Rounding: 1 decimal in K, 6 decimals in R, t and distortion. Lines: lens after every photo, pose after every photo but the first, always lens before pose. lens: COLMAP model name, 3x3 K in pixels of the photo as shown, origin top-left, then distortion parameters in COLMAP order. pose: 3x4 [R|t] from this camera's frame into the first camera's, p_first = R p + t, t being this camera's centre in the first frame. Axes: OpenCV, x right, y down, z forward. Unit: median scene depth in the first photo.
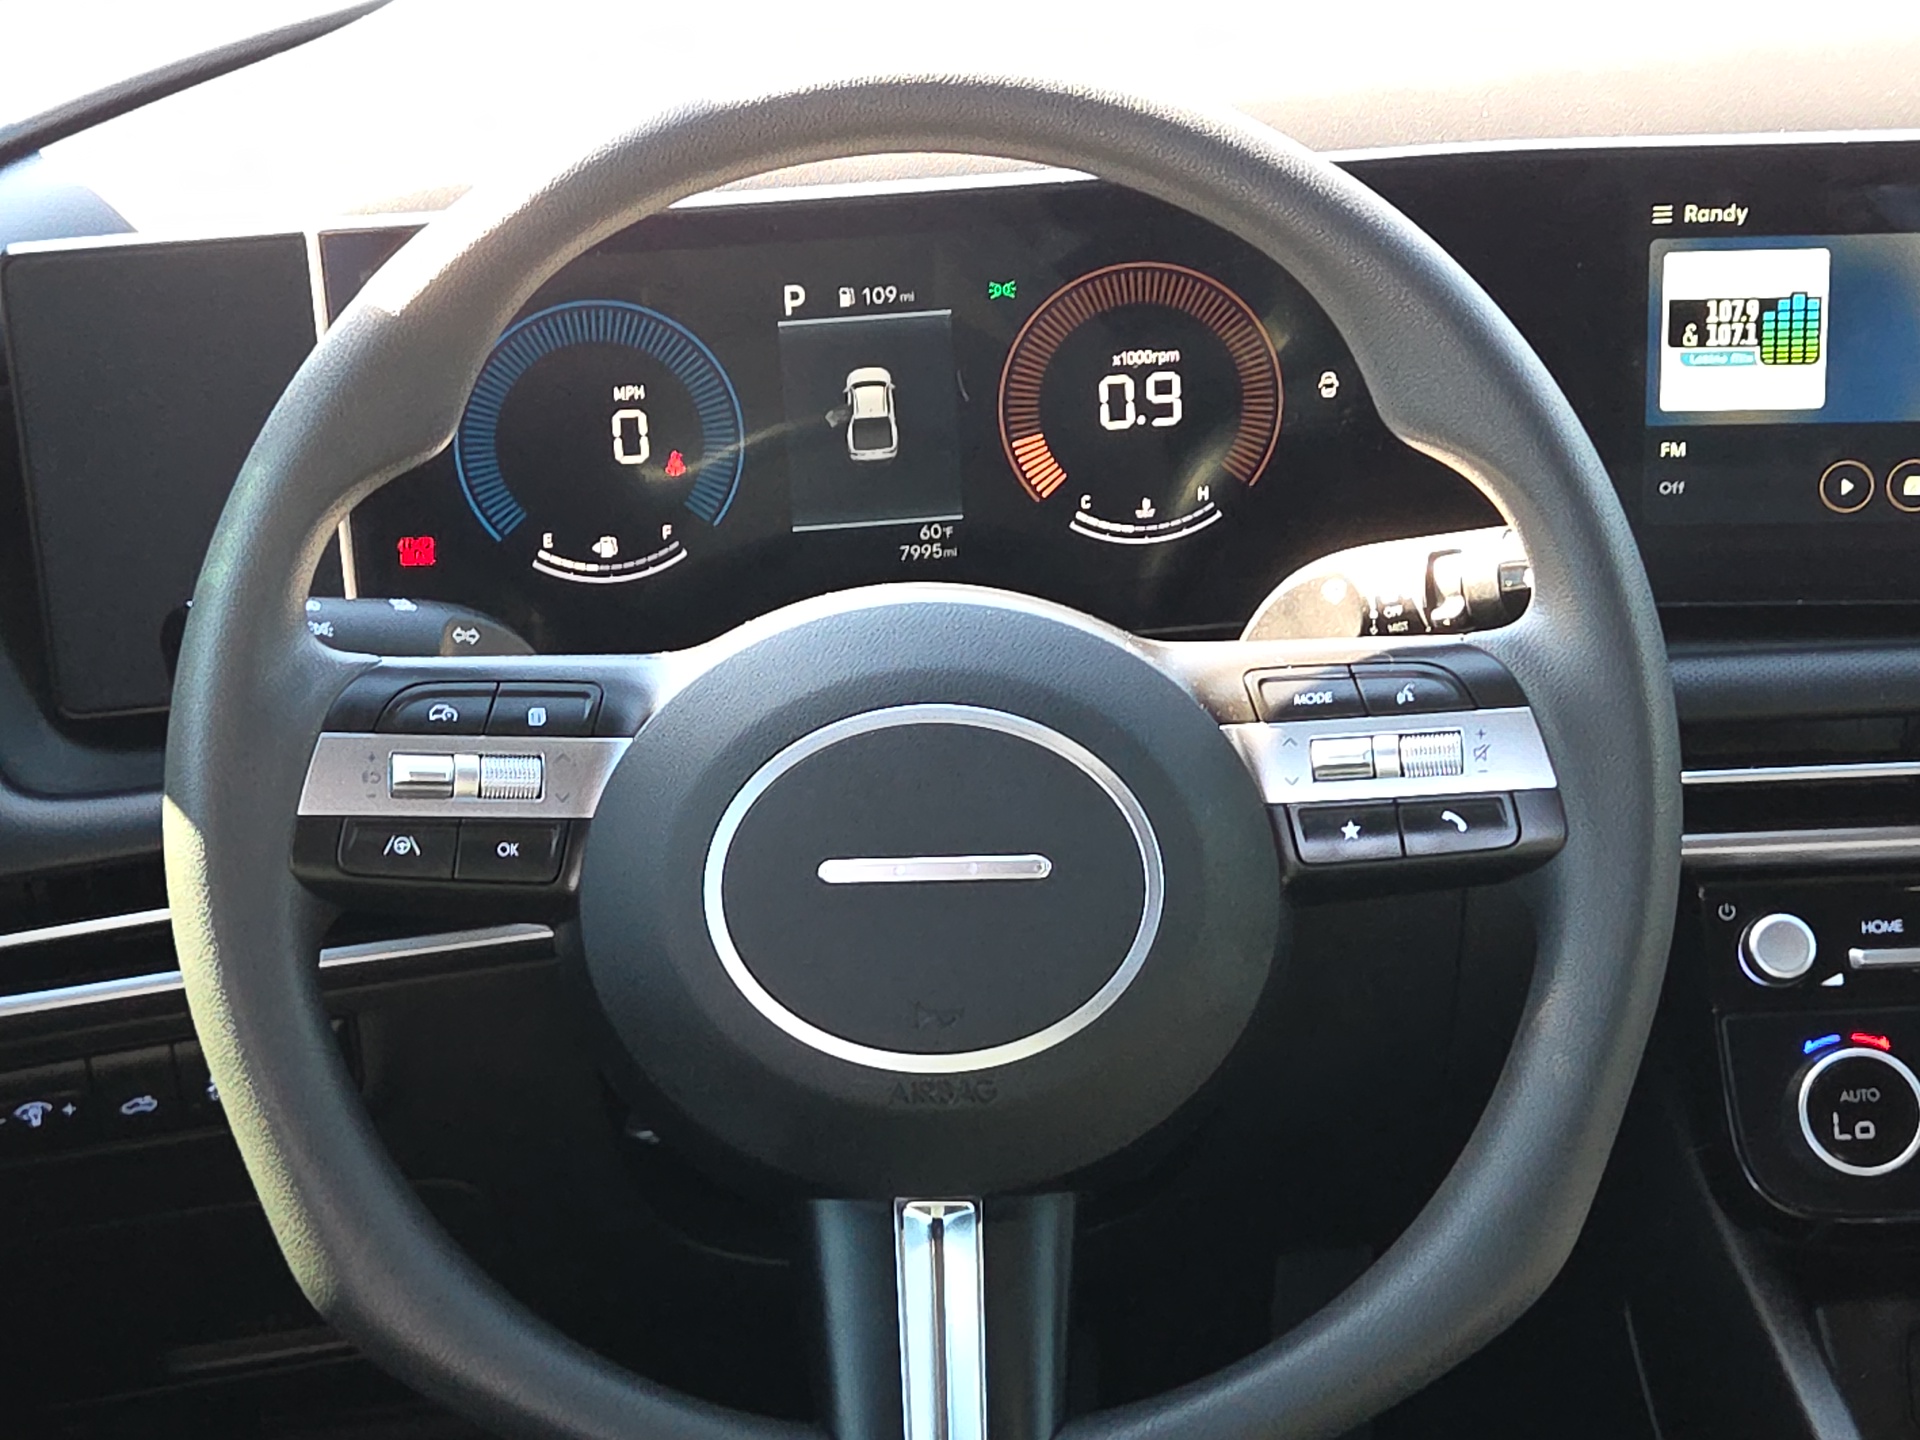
lens RADIAL K [[3608.6, 0, 919.7], [0, 3608.6, 695.9], [0, 0, 1]] dist [0.127776, 0.000000]
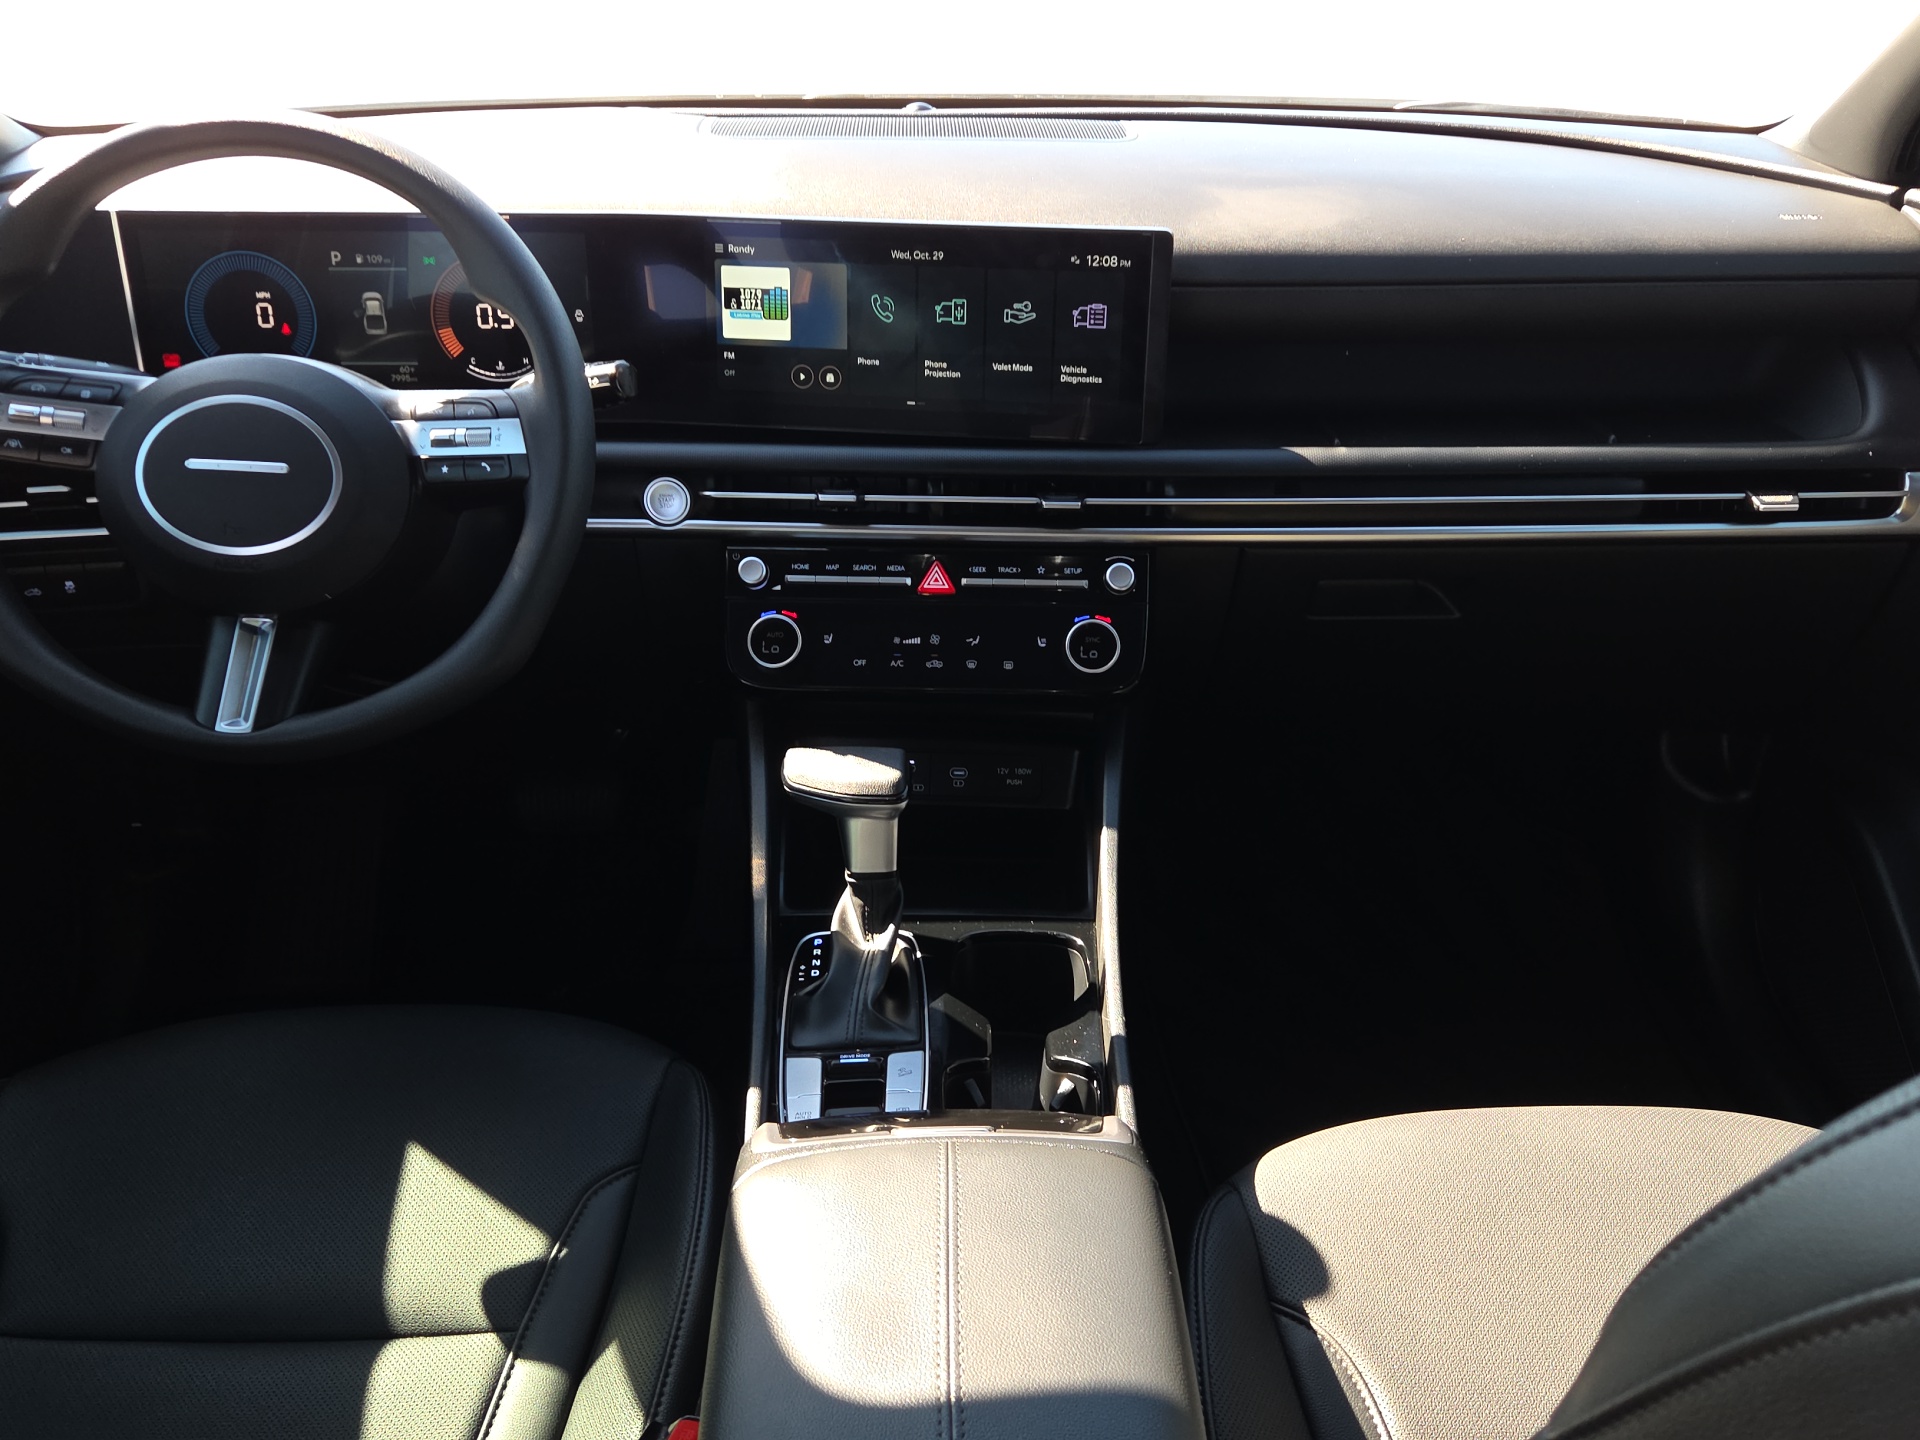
lens RADIAL K [[1580.3, 0, 965.1], [0, 1580.3, 689.2], [0, 0, 1]] dist [0.057779, -0.025293]
pose [[0.997874, 0.064397, -0.010058, 0.385286], [-0.063954, 0.997171, 0.039495, 0.095137], [0.012573, -0.038767, 0.999169, -0.010410]]
